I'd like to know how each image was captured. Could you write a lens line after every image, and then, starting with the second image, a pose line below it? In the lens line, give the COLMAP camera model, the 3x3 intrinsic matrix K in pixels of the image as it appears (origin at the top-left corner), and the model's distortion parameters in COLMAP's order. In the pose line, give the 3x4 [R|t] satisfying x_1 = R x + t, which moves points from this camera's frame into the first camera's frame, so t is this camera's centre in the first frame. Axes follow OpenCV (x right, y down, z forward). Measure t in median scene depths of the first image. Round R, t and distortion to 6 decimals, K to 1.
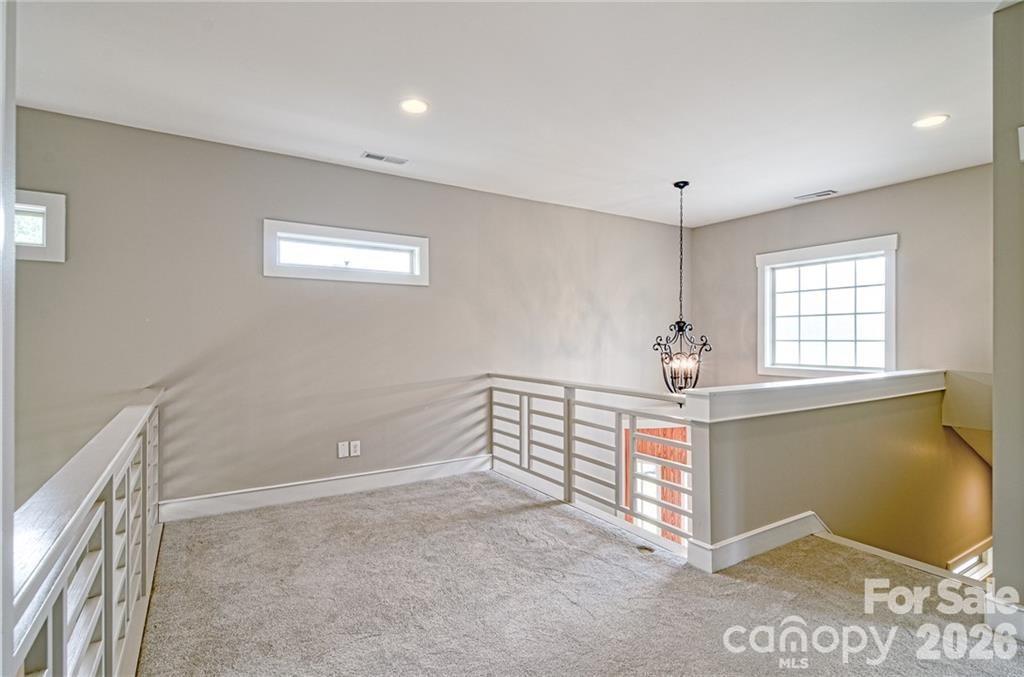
lens RADIAL K [[493.3, 0, 511.2], [0, 493.3, 337.0], [0, 0, 1]] dist [0.001832, -0.000405]
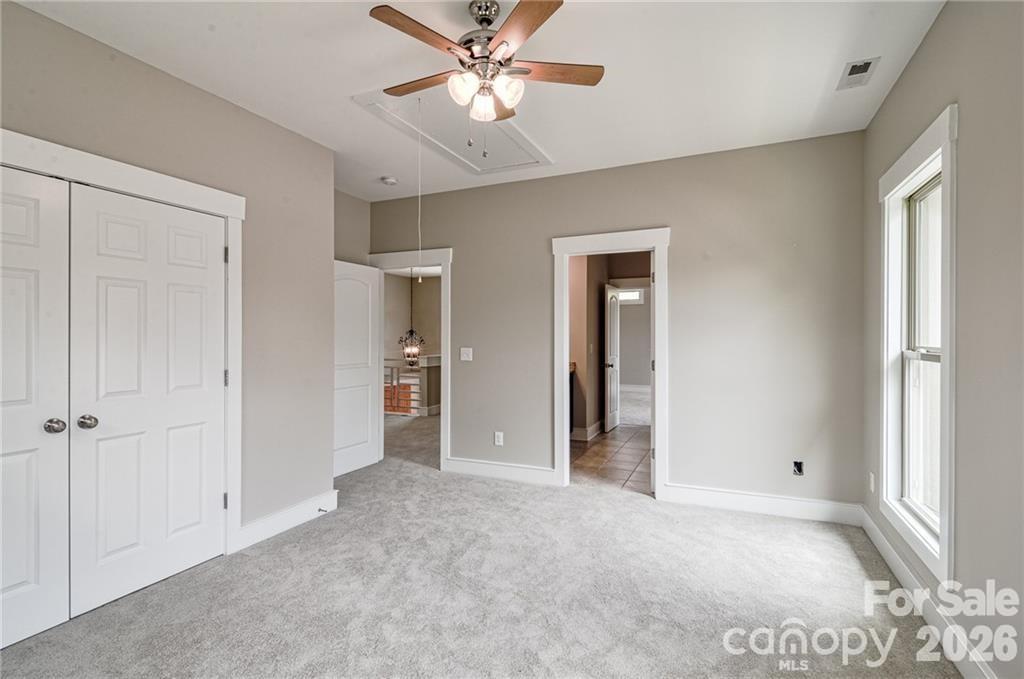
lens RADIAL K [[493.3, 0, 511.7], [0, 493.3, 338.8], [0, 0, 1]] dist [0.001832, -0.000405]
pose [[0.833821, 0.000148, 0.552035, -0.497513], [-0.001778, 0.999995, 0.002417, 0.000782], [-0.552032, -0.002997, 0.833817, -1.073687]]
